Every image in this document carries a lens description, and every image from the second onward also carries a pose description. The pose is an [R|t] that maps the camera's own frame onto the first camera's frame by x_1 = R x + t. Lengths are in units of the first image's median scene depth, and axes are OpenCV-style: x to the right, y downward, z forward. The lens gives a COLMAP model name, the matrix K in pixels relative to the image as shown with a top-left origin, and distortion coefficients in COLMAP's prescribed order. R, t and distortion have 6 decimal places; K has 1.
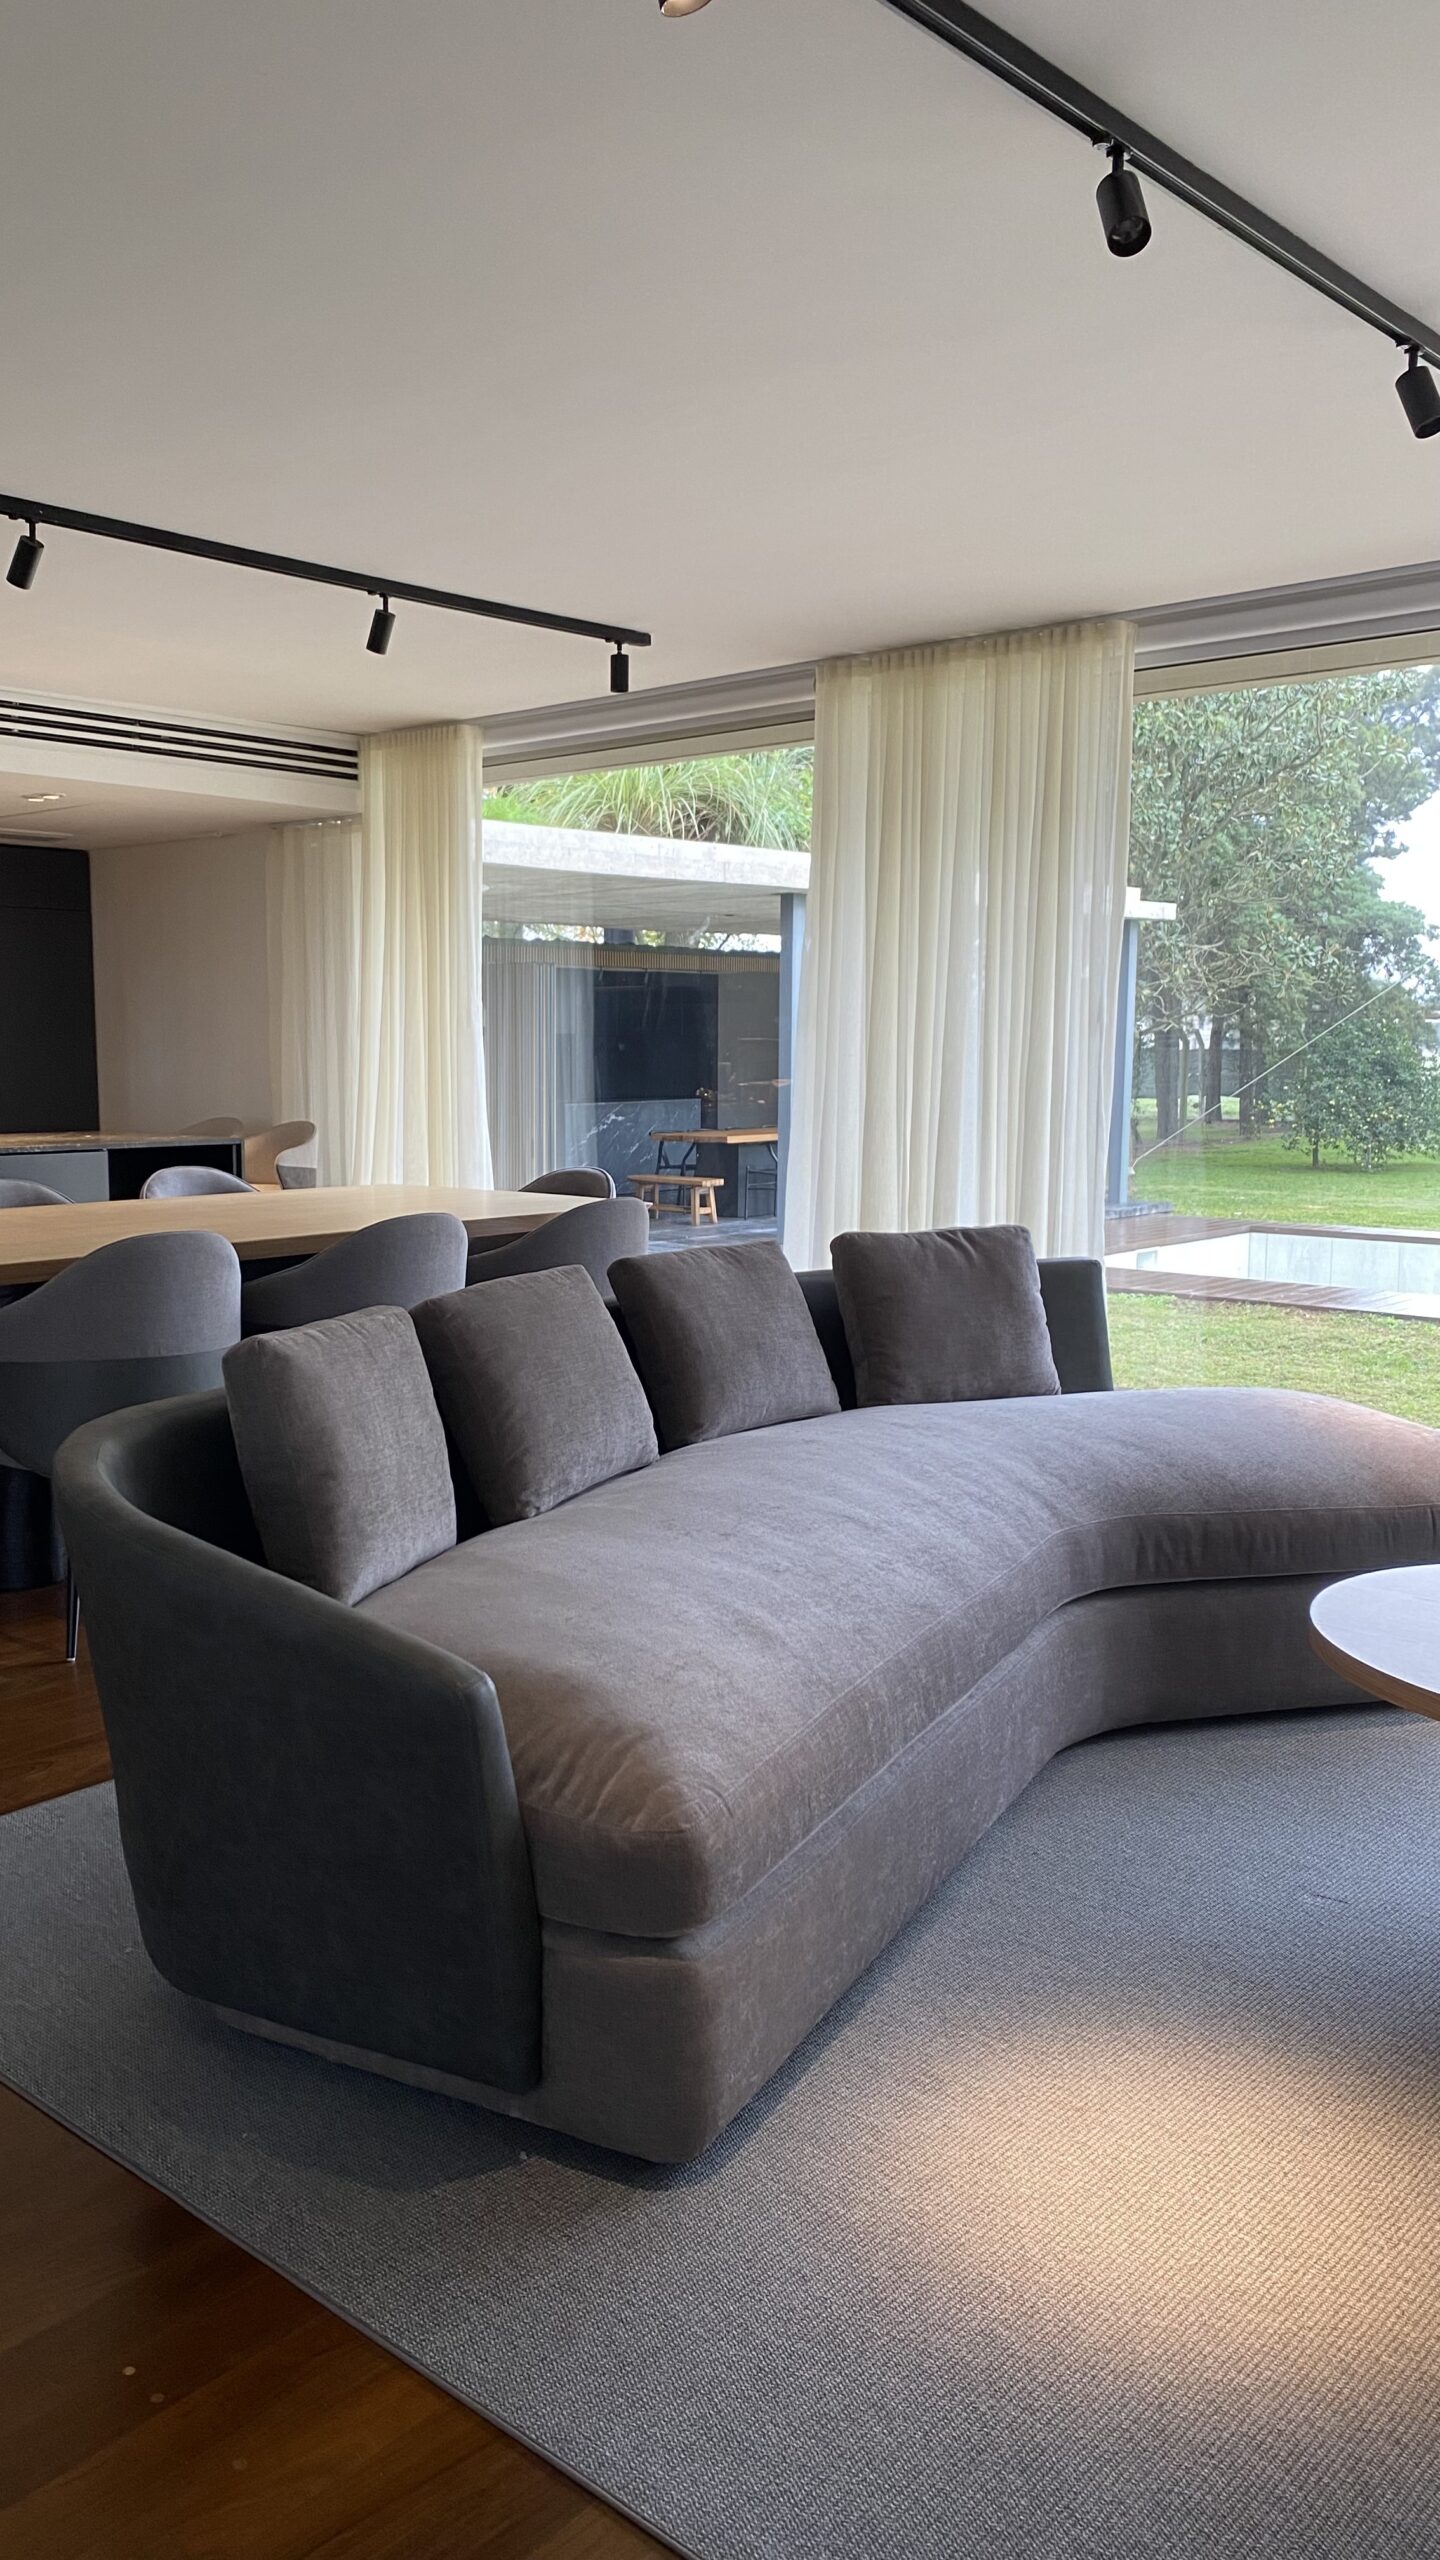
lens RADIAL K [[1947.8, 0, 707.7], [0, 1947.8, 1280.0], [0, 0, 1]] dist [0.026150, -0.043262]
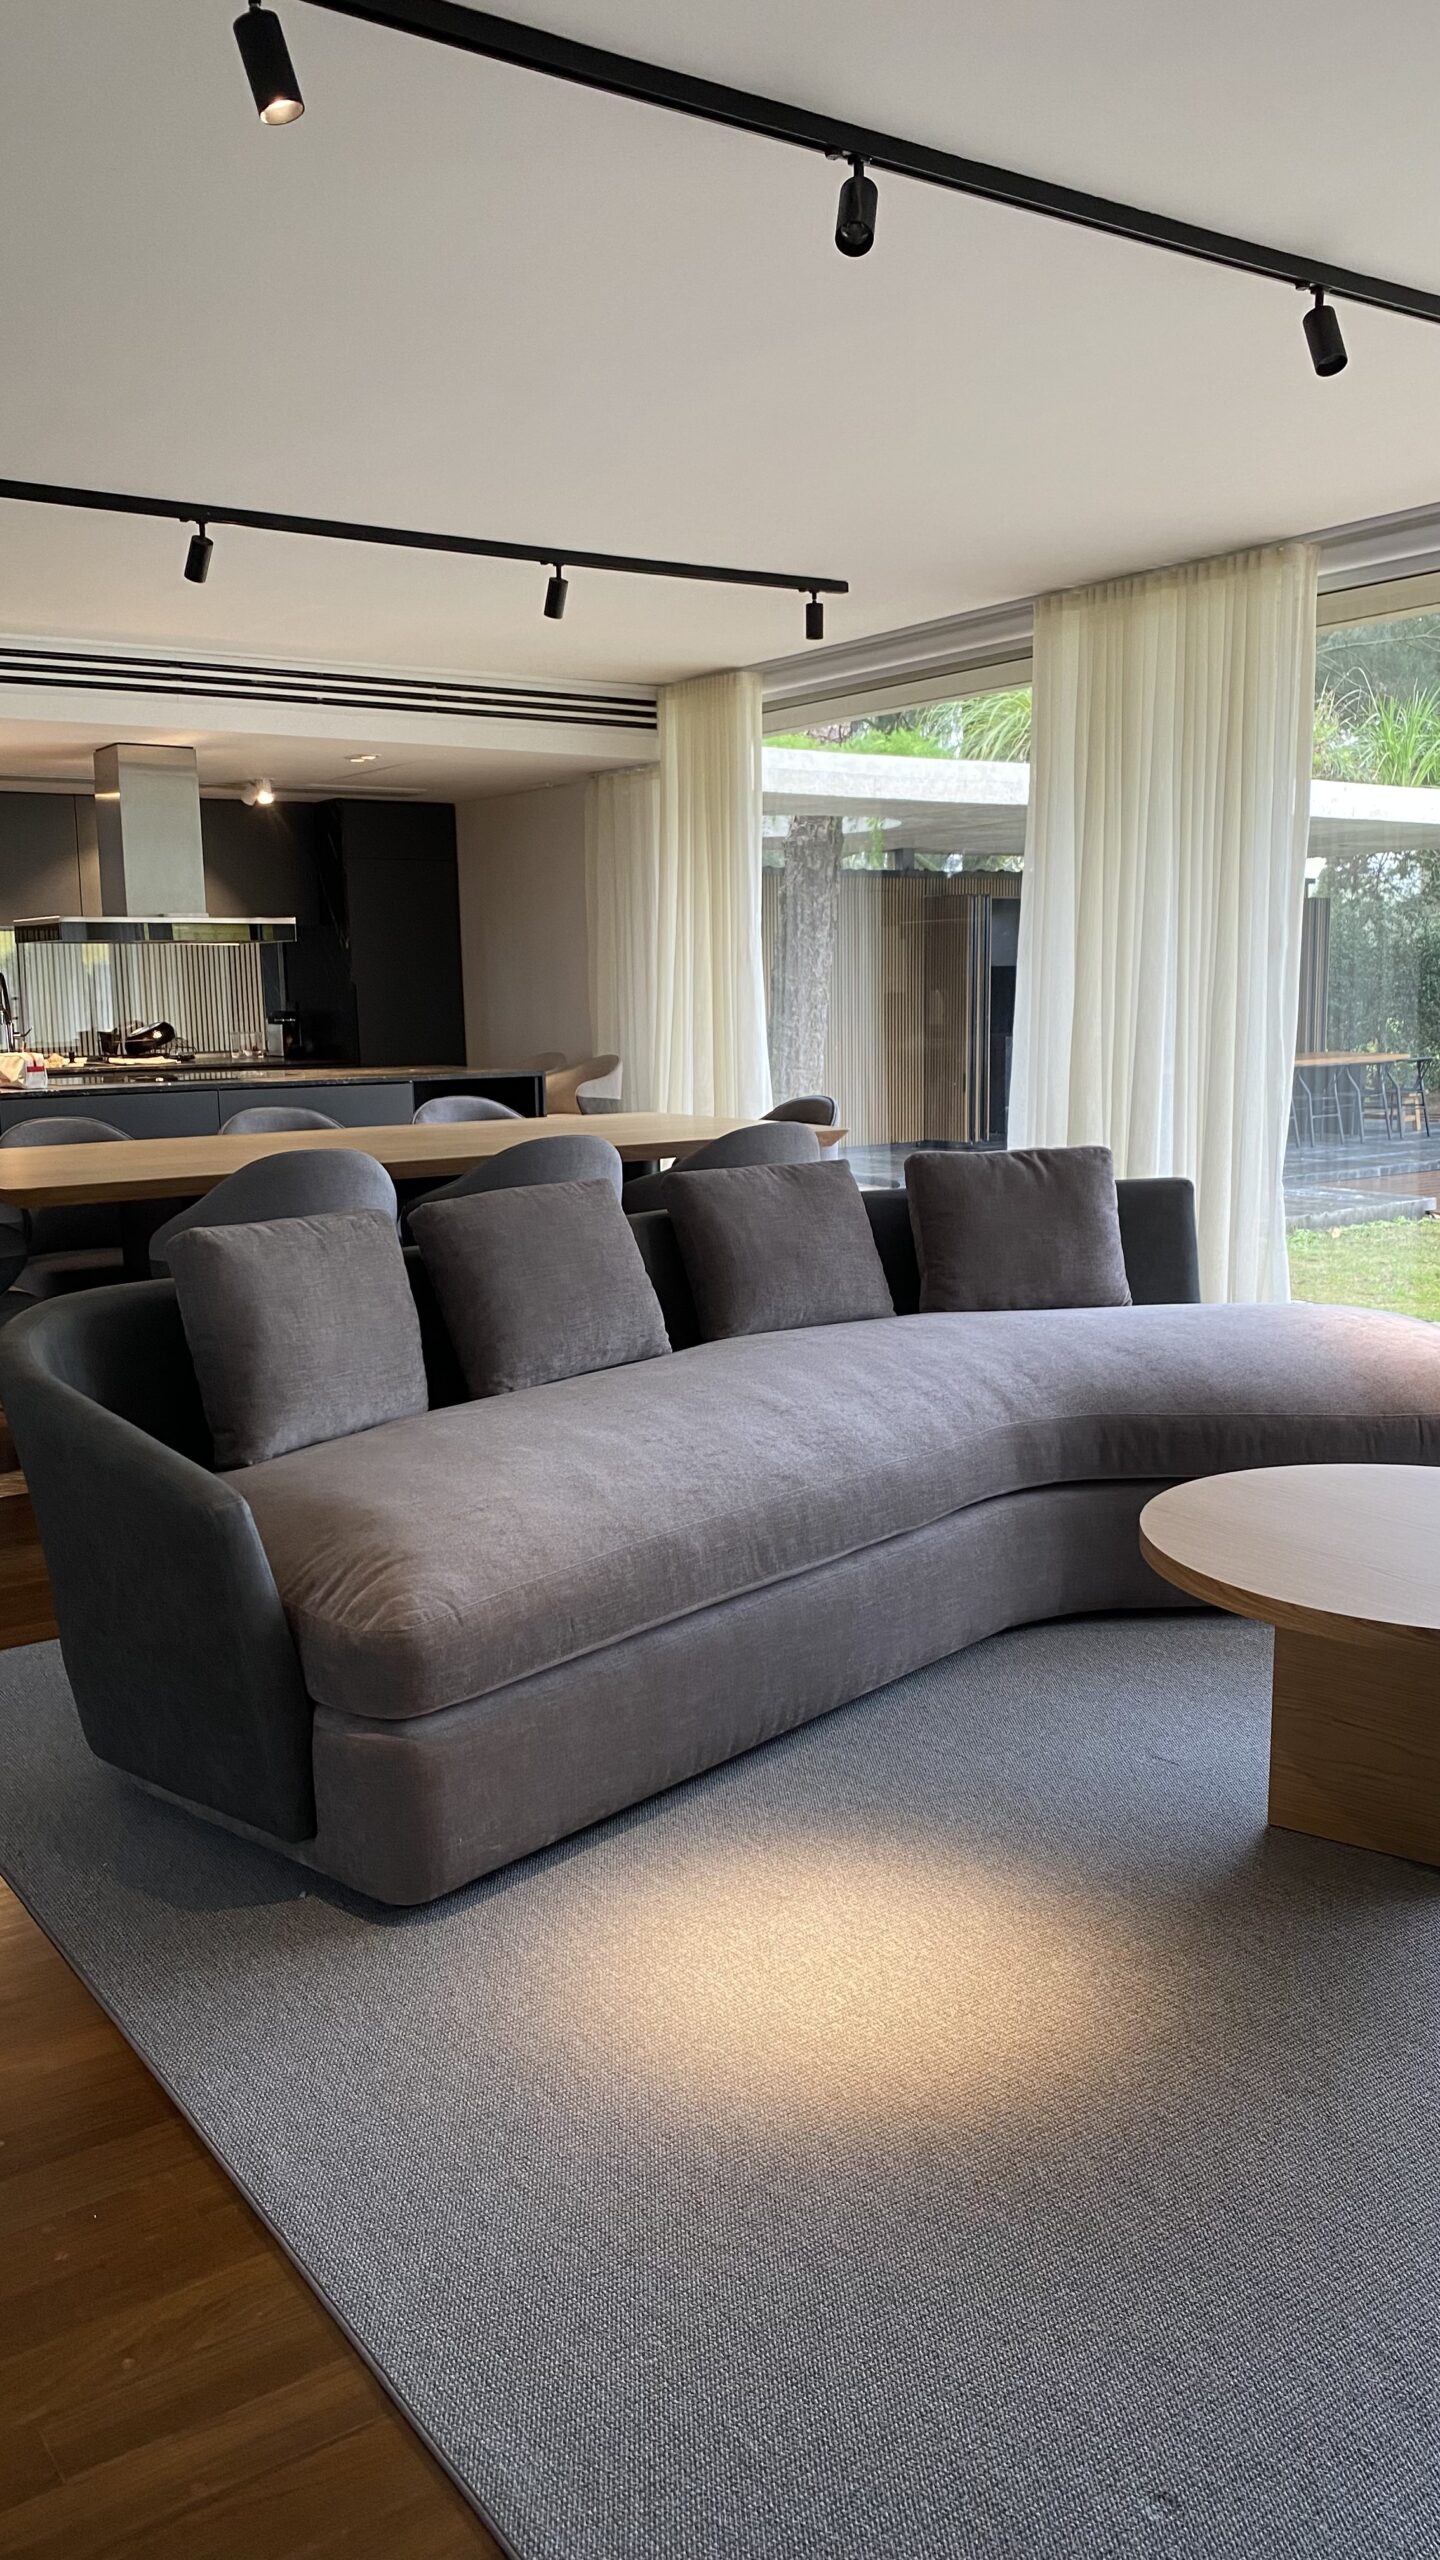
lens RADIAL K [[1872.8, 0, 692.7], [0, 1872.8, 1279.2], [0, 0, 1]] dist [0.104304, -0.243988]
pose [[0.982629, 0.014243, -0.185031, 0.140642], [-0.007115, 0.999209, 0.039132, 0.005732], [0.185442, -0.037136, 0.981953, -0.040797]]
